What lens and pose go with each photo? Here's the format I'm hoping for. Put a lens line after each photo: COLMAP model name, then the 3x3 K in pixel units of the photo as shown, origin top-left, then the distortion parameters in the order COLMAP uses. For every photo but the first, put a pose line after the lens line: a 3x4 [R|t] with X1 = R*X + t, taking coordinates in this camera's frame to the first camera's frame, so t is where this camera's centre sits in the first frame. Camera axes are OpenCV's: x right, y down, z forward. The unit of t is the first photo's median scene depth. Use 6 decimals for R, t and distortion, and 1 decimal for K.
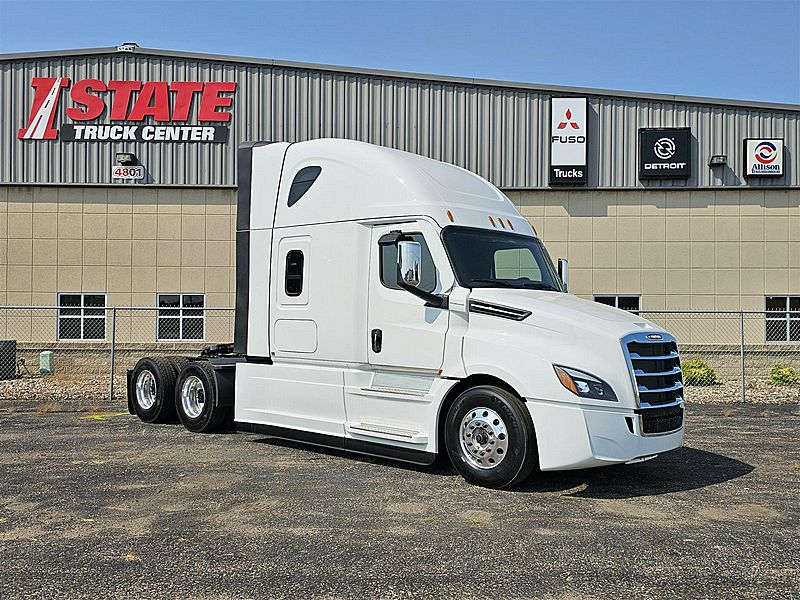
lens RADIAL K [[804.1, 0, 400.0], [0, 804.1, 300.0], [0, 0, 1]] dist [0.011139, 0.003353]
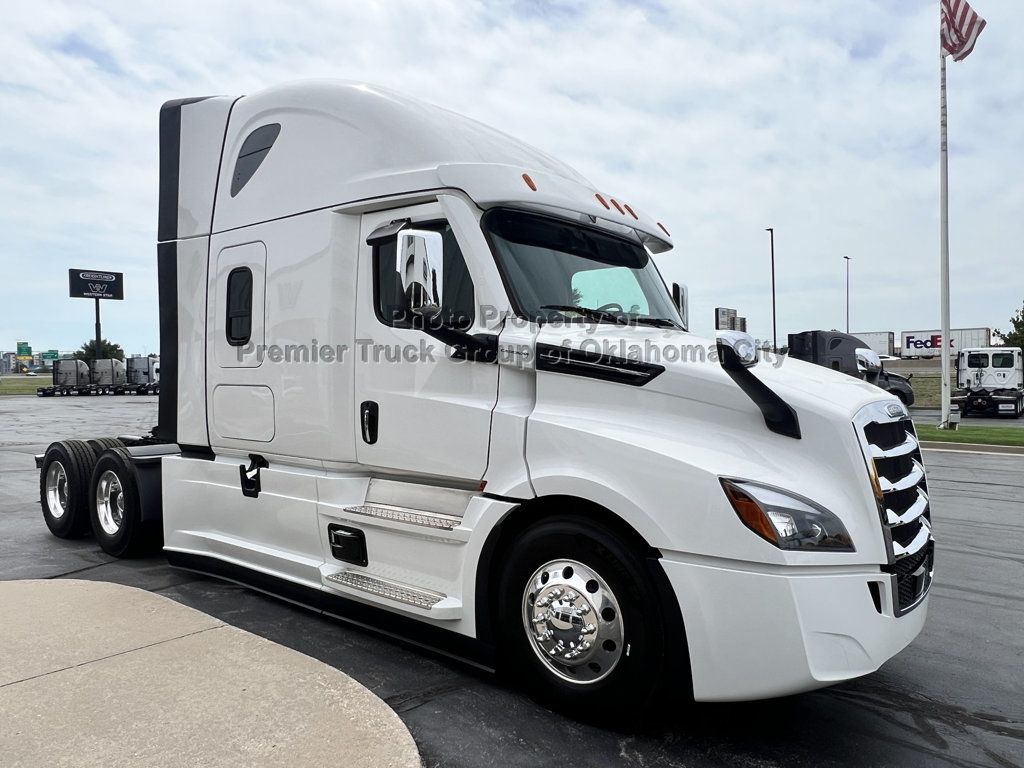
lens RADIAL K [[744.7, 0, 512.0], [0, 744.7, 384.0], [0, 0, 1]] dist [0.000502, -0.000599]
pose [[0.998200, -0.016719, 0.057593, 0.041994], [0.014601, 0.999209, 0.036991, 0.007705], [-0.058166, -0.036083, 0.997655, 0.515520]]
